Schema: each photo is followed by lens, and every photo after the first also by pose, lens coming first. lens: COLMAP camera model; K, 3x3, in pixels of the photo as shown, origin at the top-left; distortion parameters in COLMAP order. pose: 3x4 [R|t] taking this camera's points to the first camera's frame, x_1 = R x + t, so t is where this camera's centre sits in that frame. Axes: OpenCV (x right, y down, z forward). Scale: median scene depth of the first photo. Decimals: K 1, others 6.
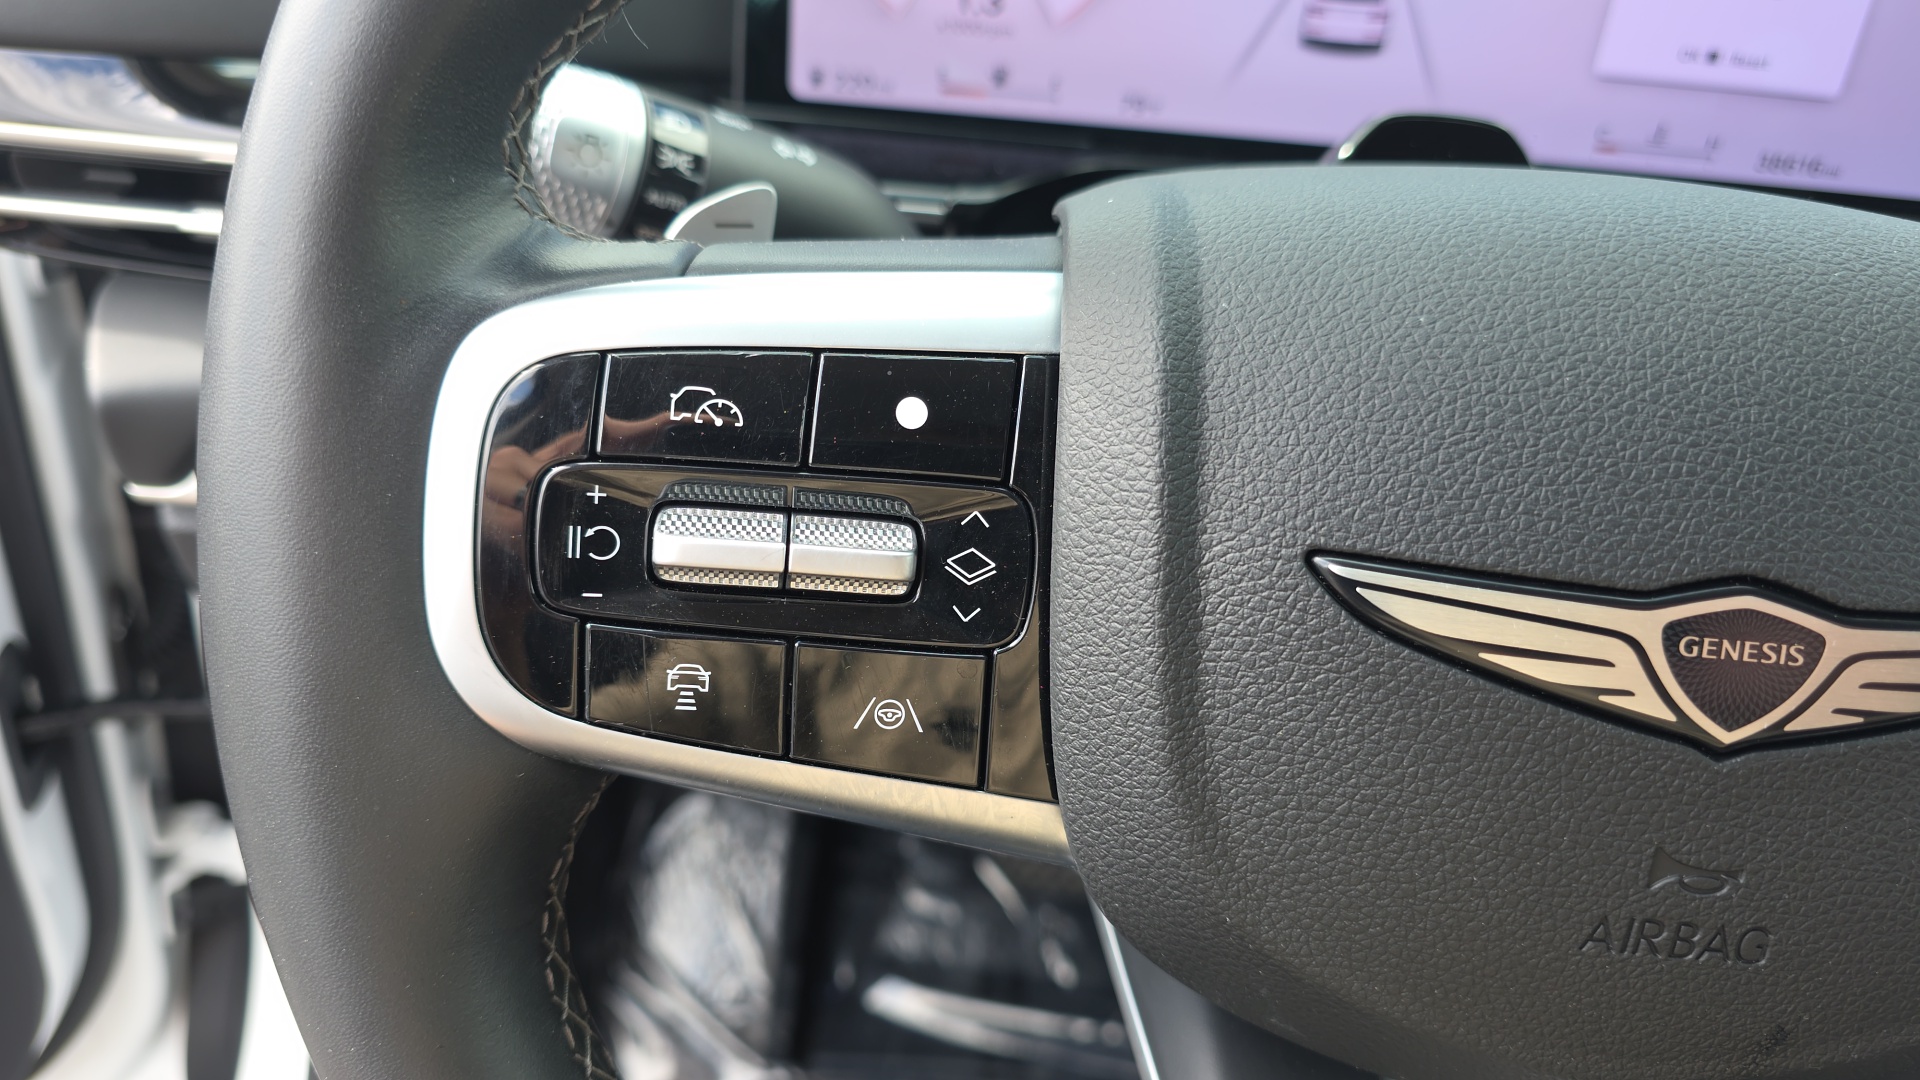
lens RADIAL K [[1310.8, 0, 954.4], [0, 1310.8, 570.4], [0, 0, 1]] dist [0.057321, -0.058233]
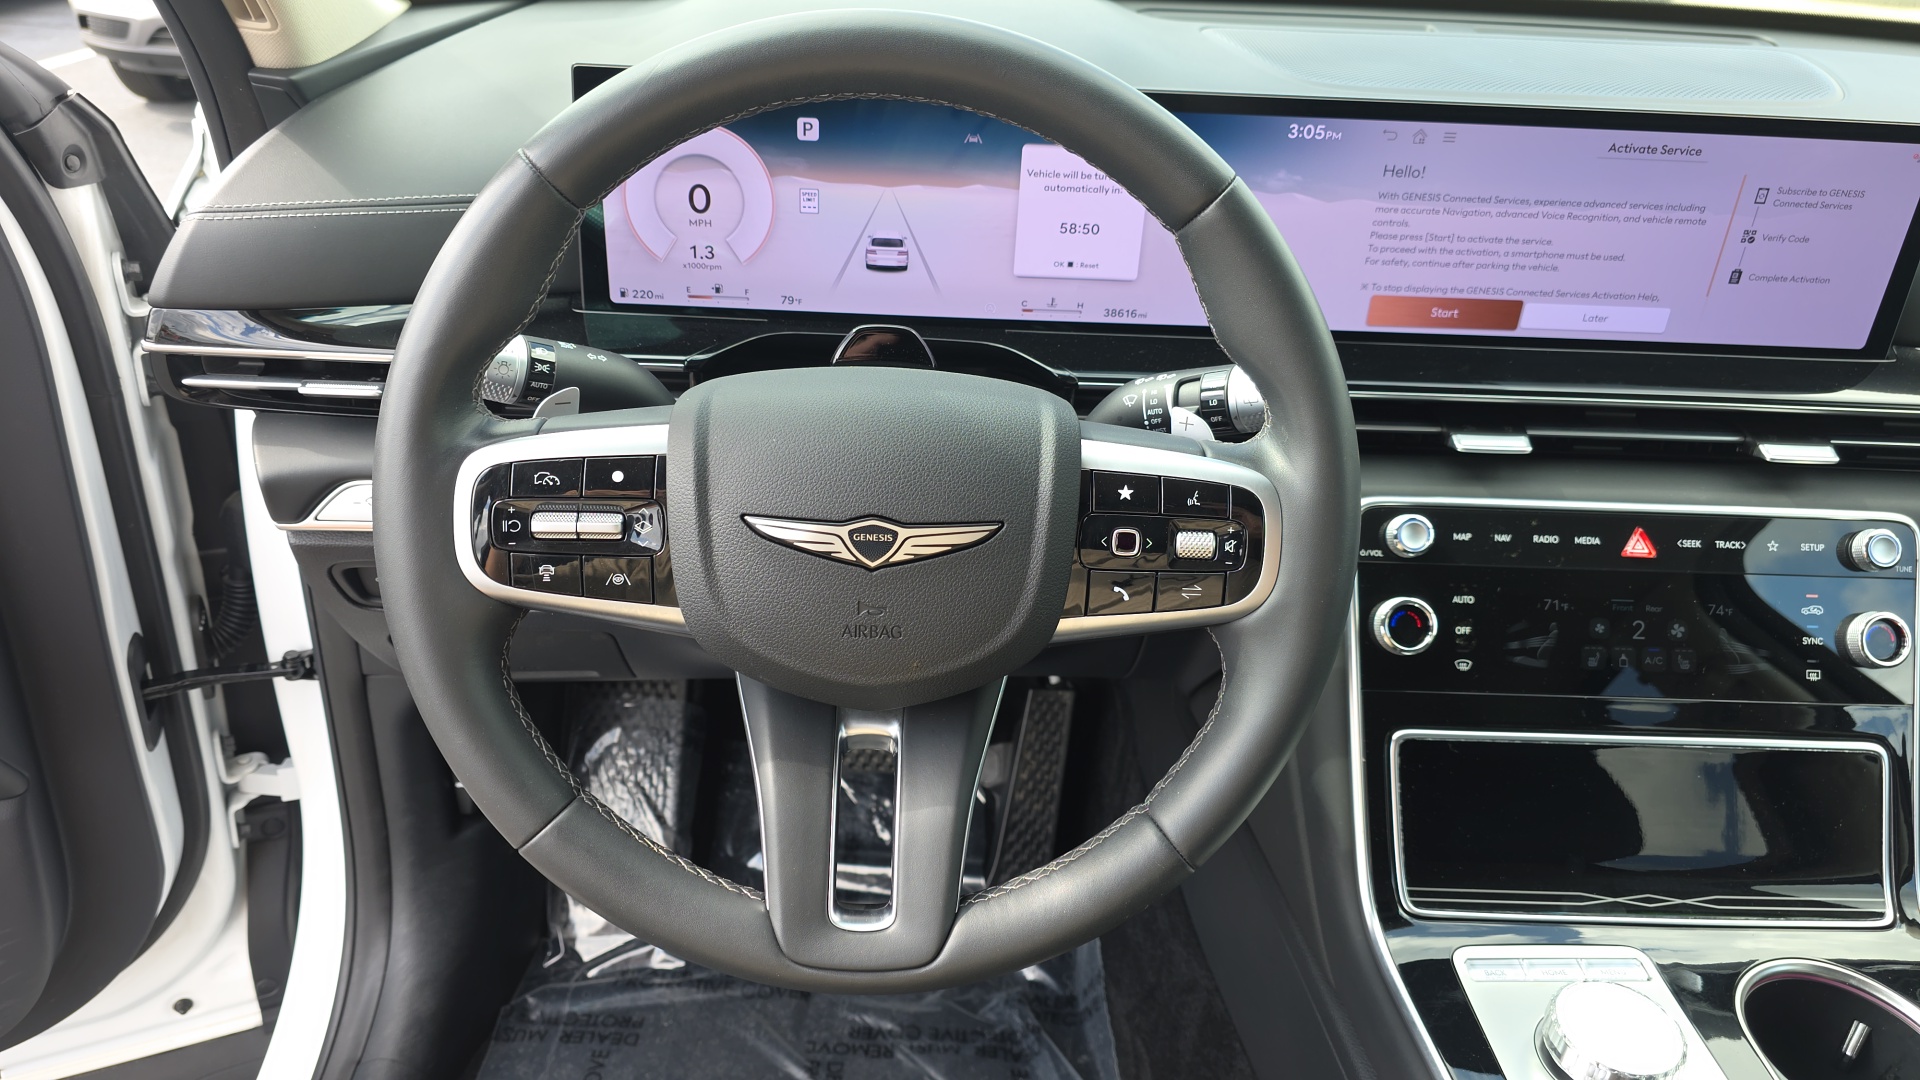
lens RADIAL K [[1310.8, 0, 946.2], [0, 1310.8, 536.3], [0, 0, 1]] dist [0.057321, -0.058233]
pose [[0.997521, -0.059383, 0.037753, 0.587624], [0.060608, 0.997643, -0.032163, 0.155632], [-0.035754, 0.034371, 0.998769, -1.994749]]
